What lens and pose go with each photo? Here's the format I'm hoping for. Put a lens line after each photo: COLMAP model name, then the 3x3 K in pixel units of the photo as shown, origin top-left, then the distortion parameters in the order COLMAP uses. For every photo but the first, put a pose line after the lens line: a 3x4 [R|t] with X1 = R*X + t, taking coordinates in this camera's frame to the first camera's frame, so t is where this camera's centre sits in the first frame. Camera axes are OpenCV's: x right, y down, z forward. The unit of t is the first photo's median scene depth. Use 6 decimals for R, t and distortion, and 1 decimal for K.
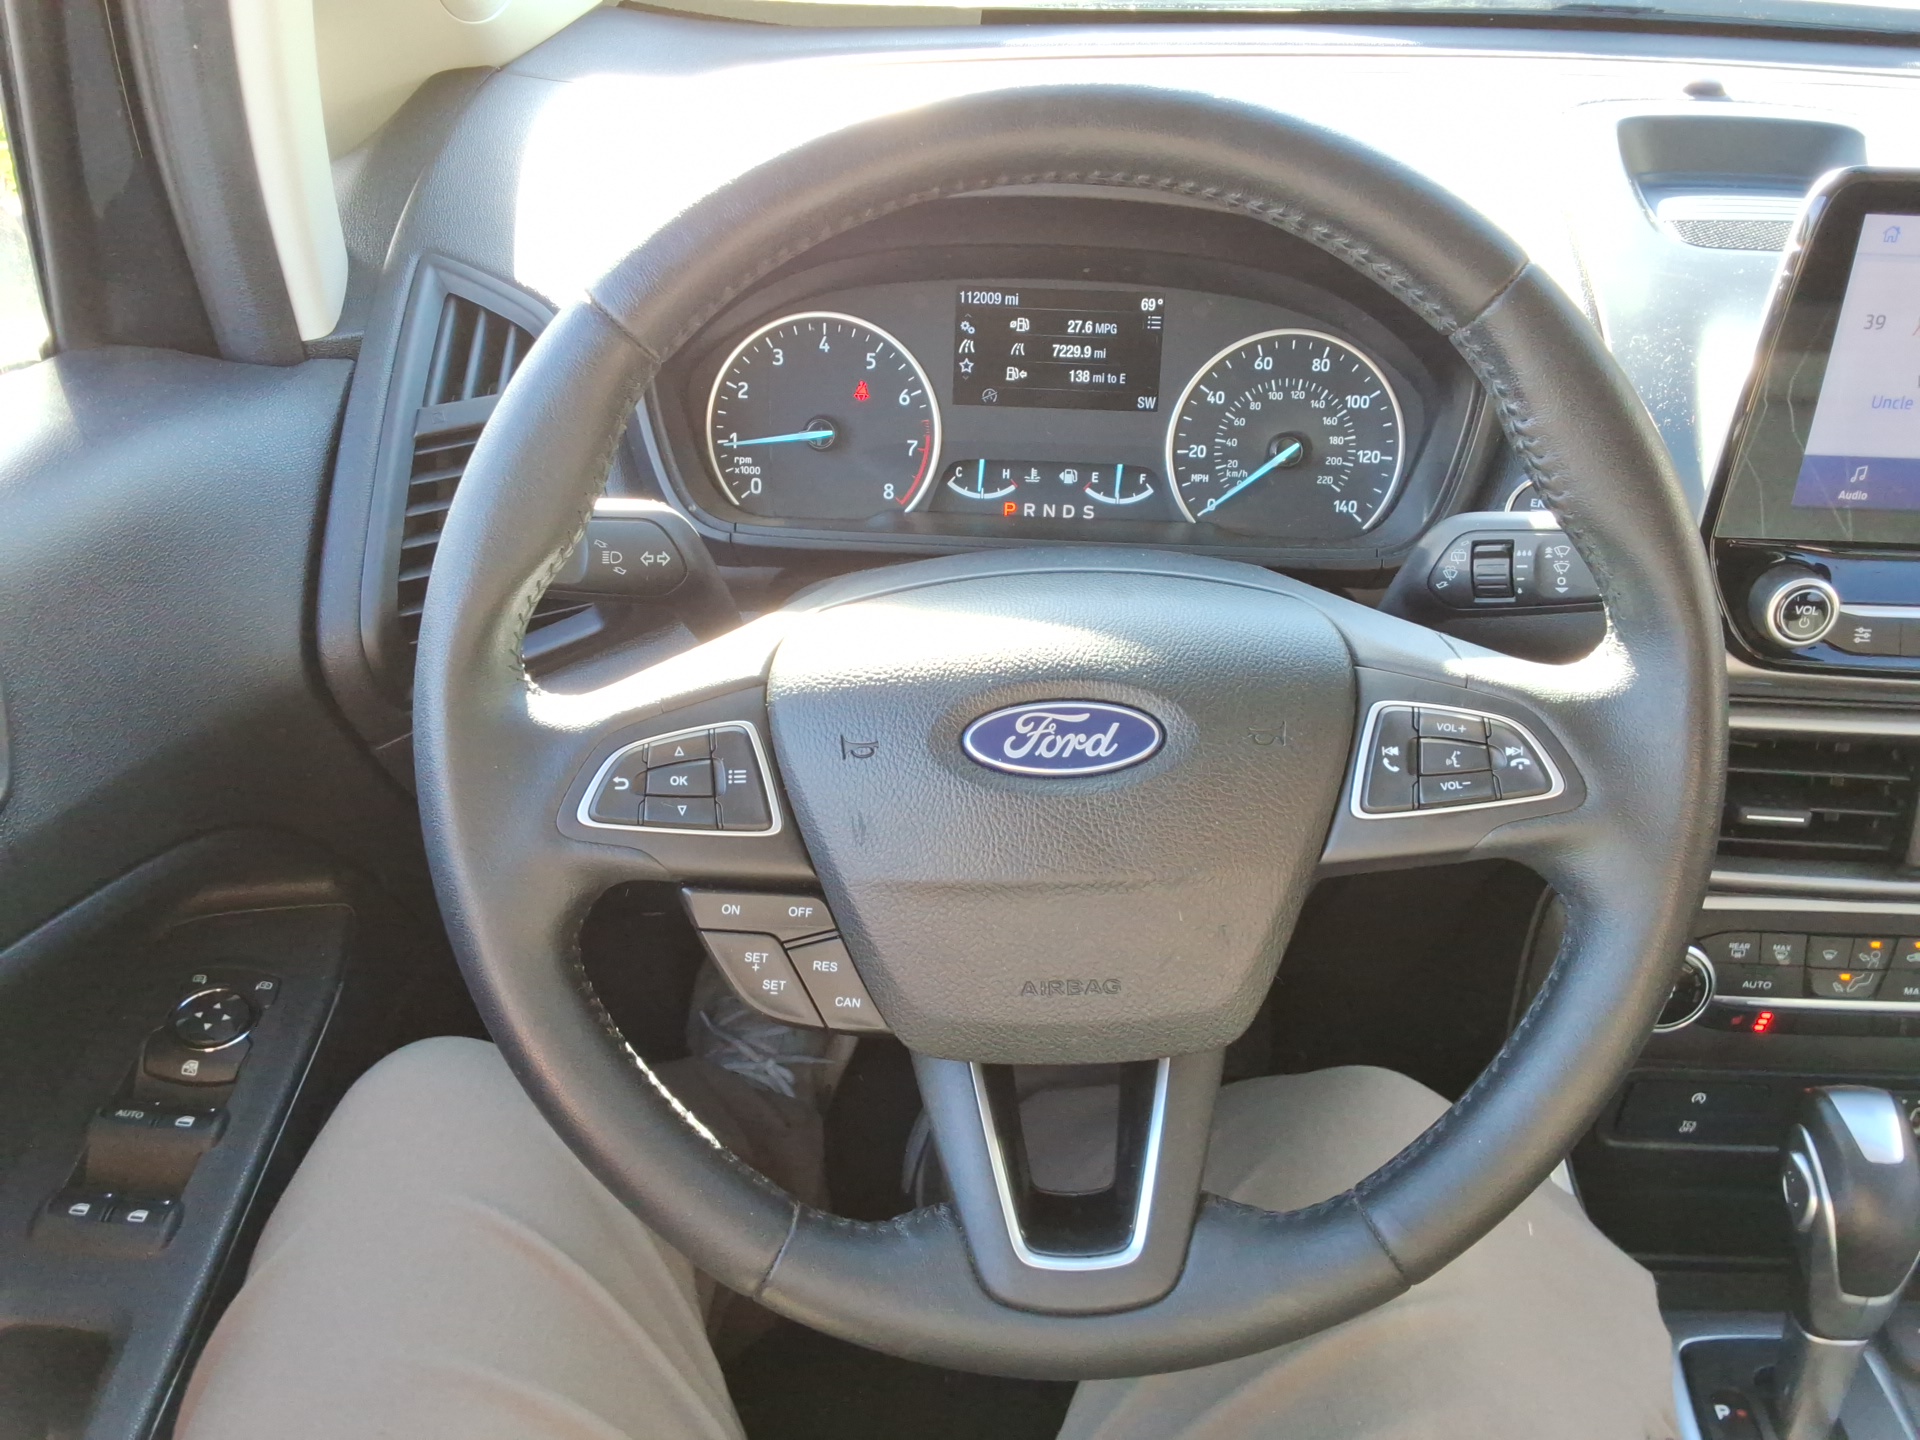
lens RADIAL K [[1550.4, 0, 962.0], [0, 1550.4, 709.3], [0, 0, 1]] dist [0.093746, -0.141775]
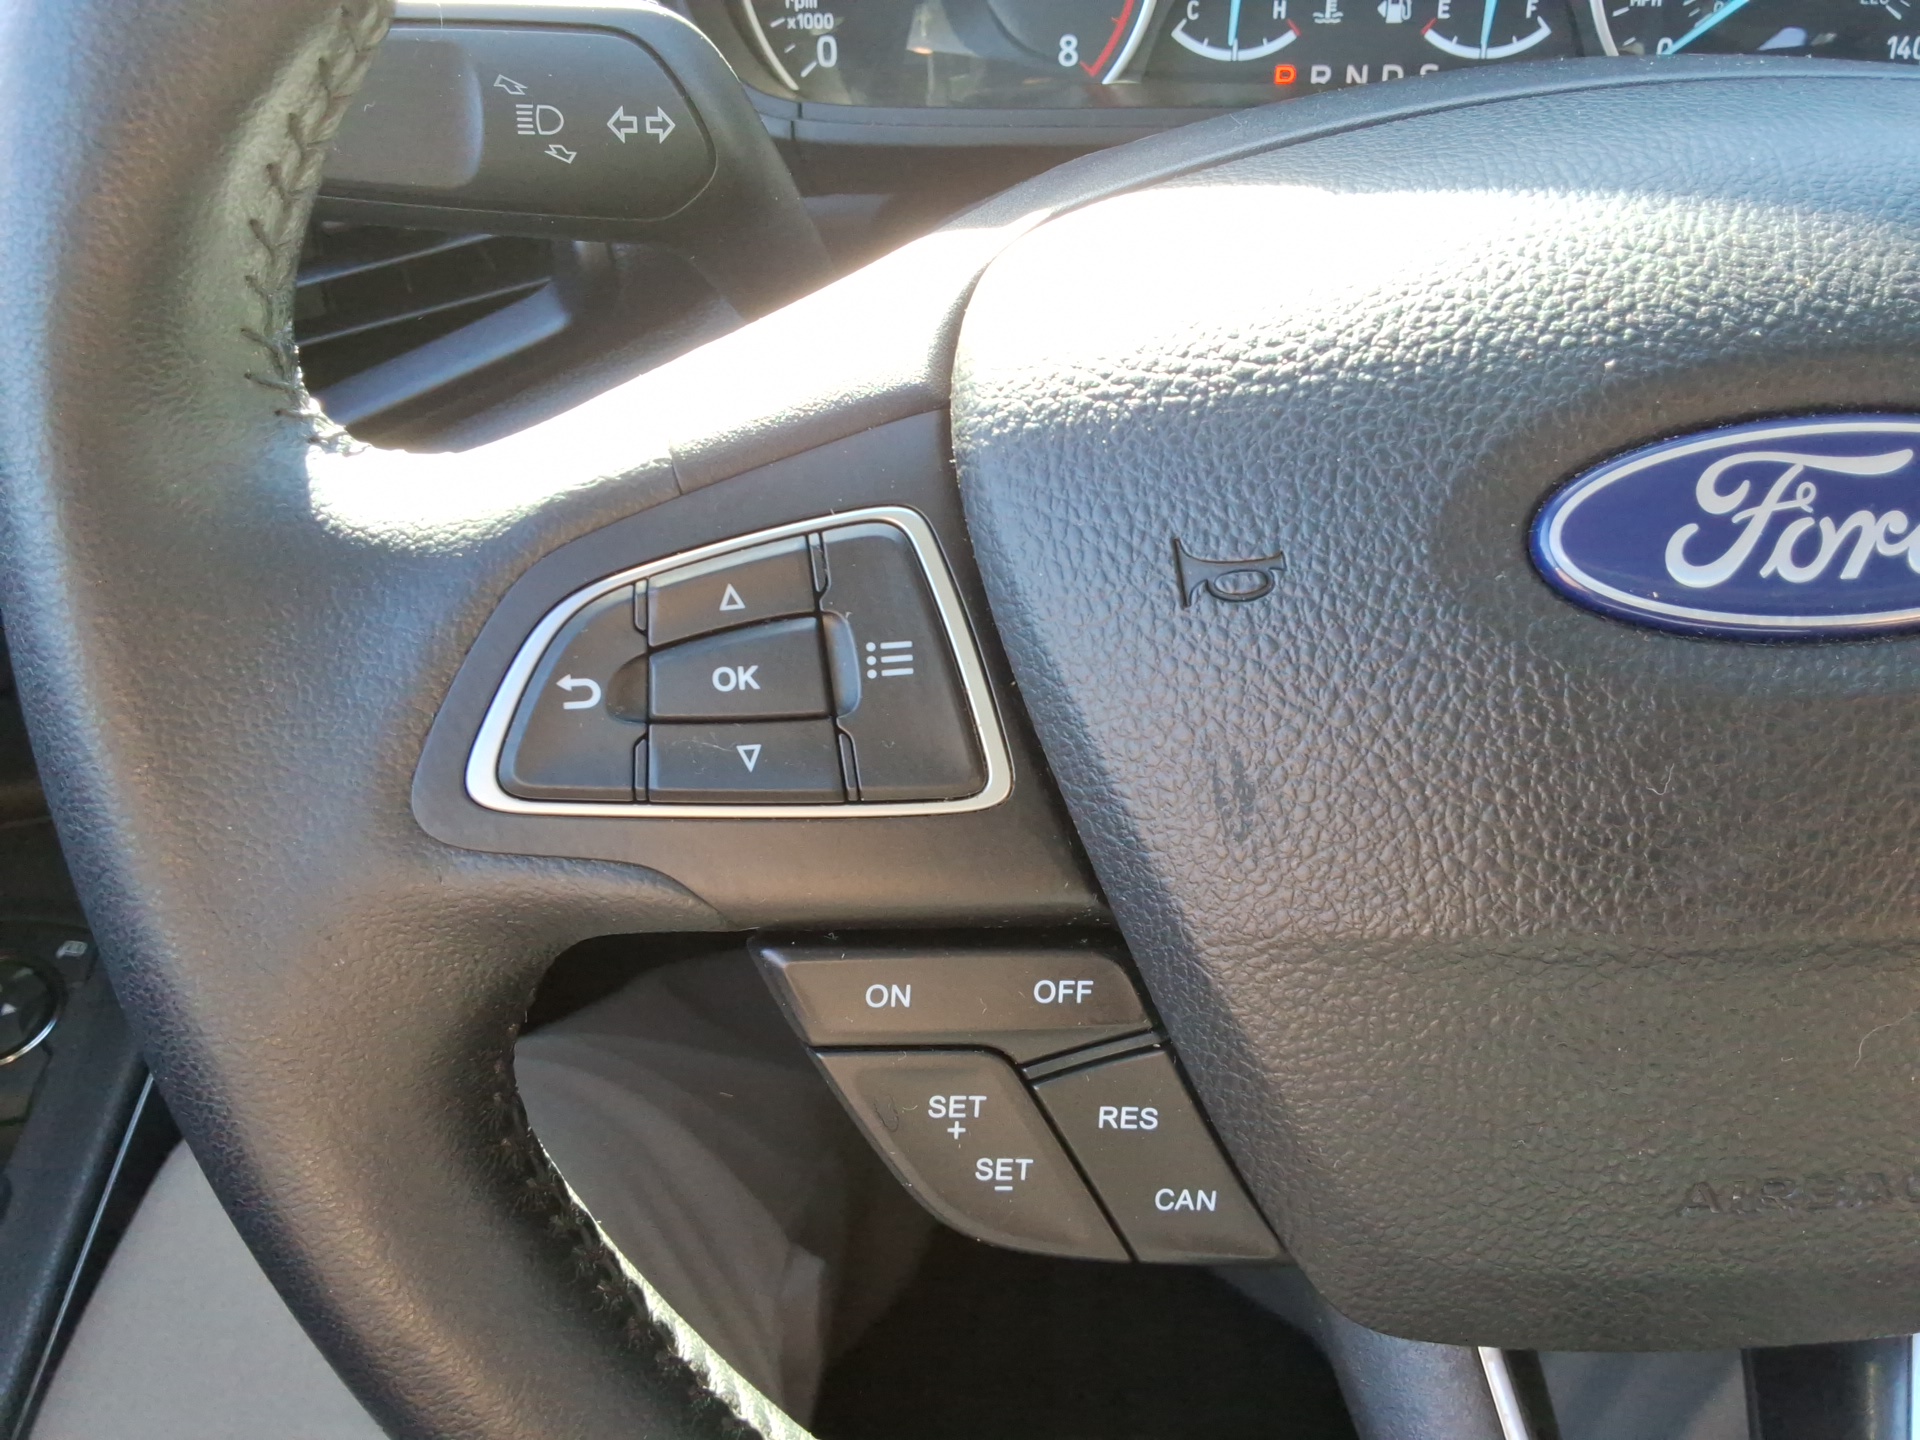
lens RADIAL K [[1550.4, 0, 971.4], [0, 1550.4, 722.4], [0, 0, 1]] dist [0.093746, -0.141775]
pose [[0.999203, -0.033140, -0.022250, -0.078197], [0.036464, 0.984582, 0.171078, -0.003178], [0.016238, -0.171753, 0.985006, 0.420759]]
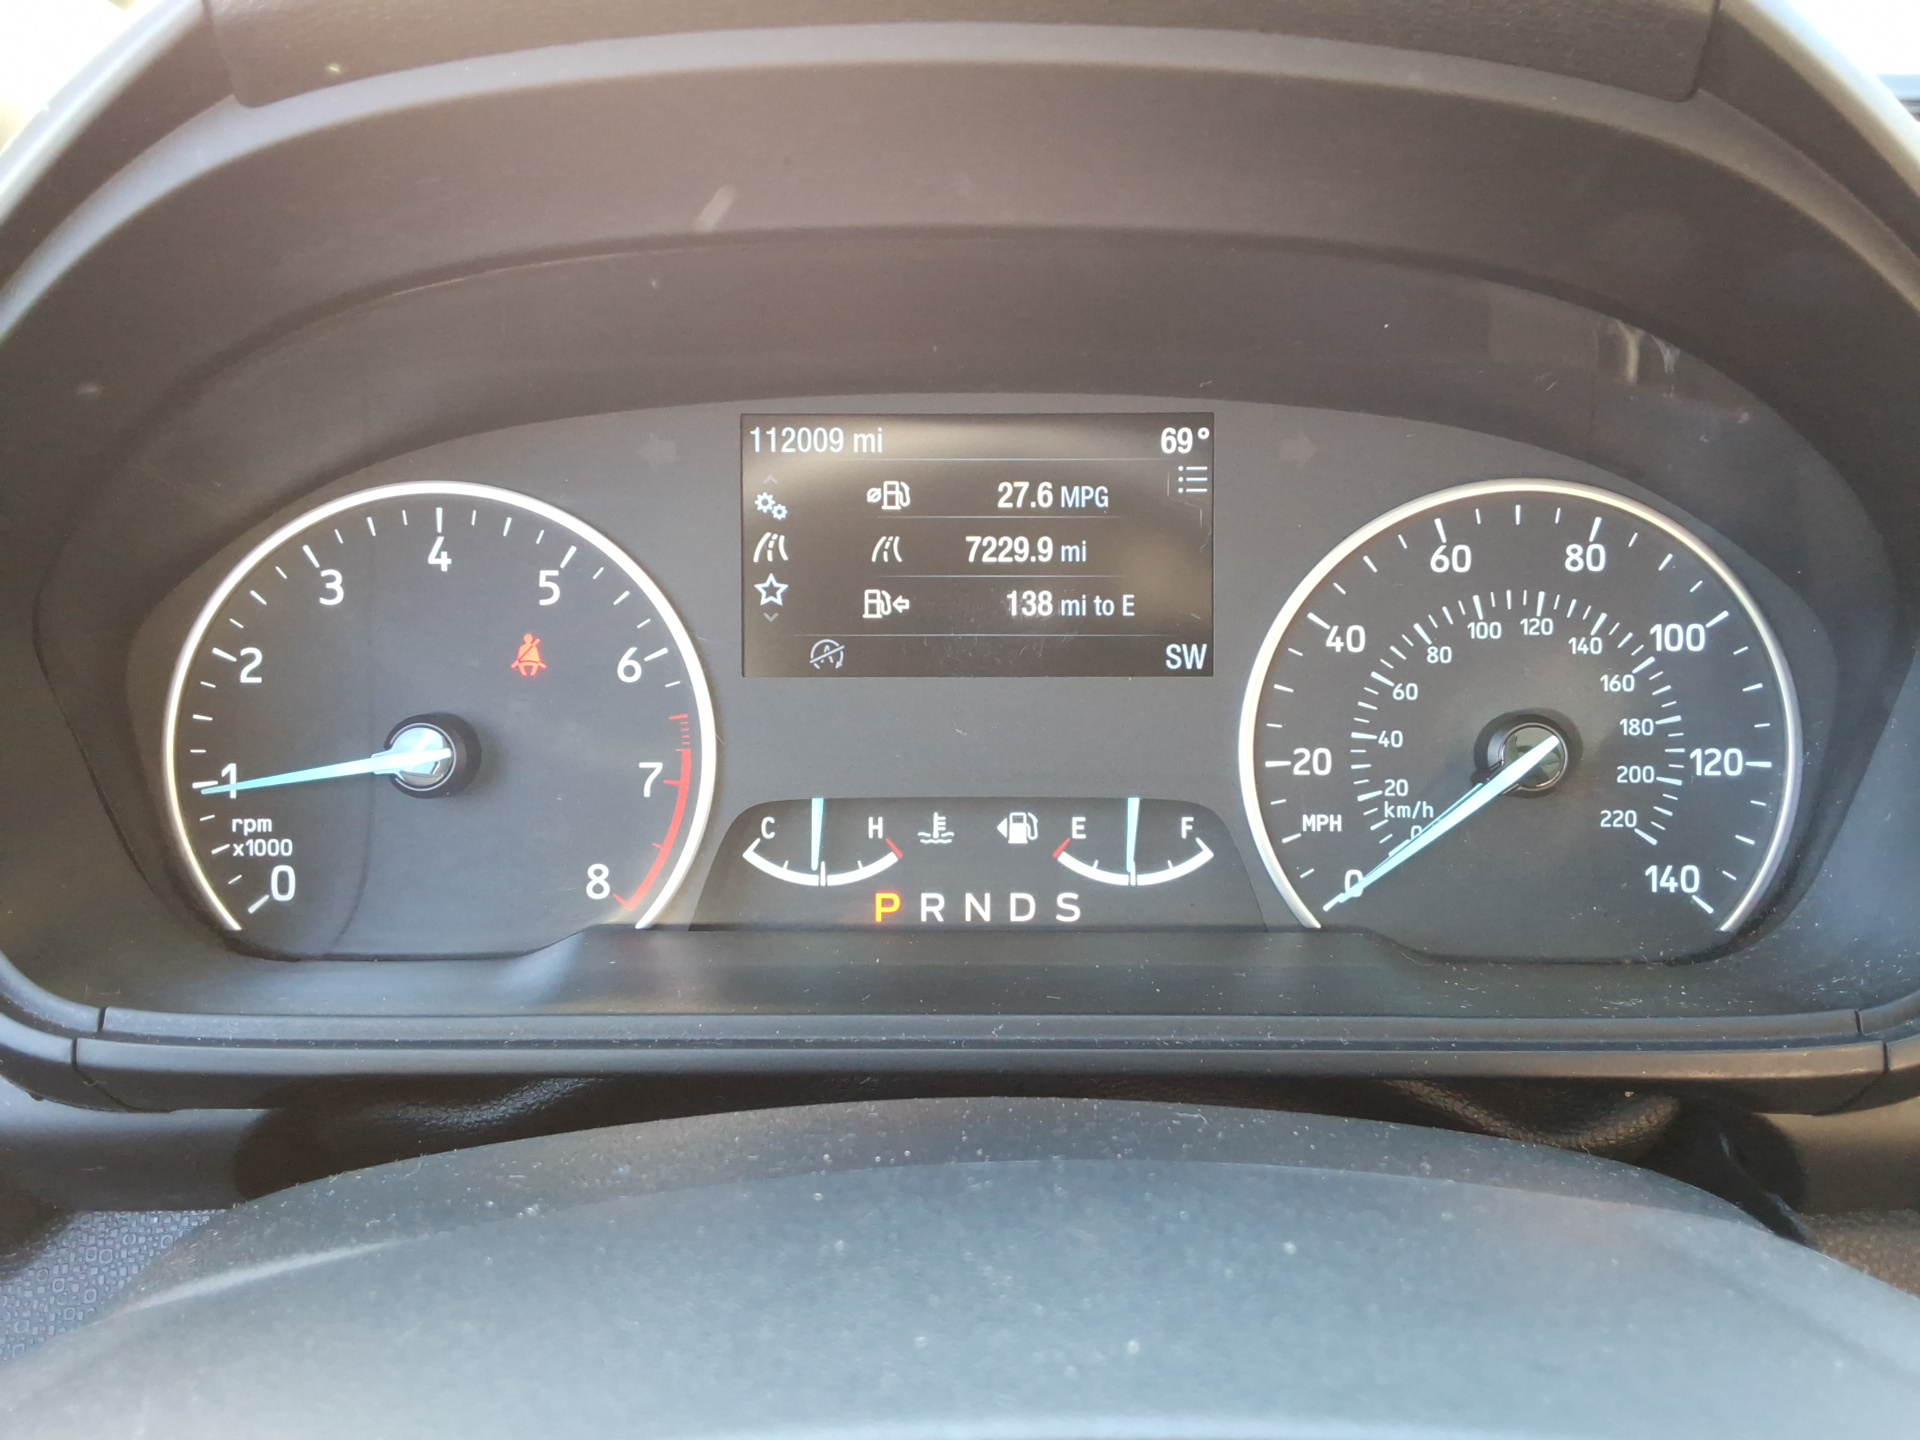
lens RADIAL K [[1550.4, 0, 974.9], [0, 1550.4, 714.4], [0, 0, 1]] dist [0.093746, -0.141775]
pose [[0.999229, -0.038993, 0.004602, 0.057233], [0.039163, 0.981378, -0.188053, -0.102392], [0.002817, 0.188088, 0.982148, 0.580301]]
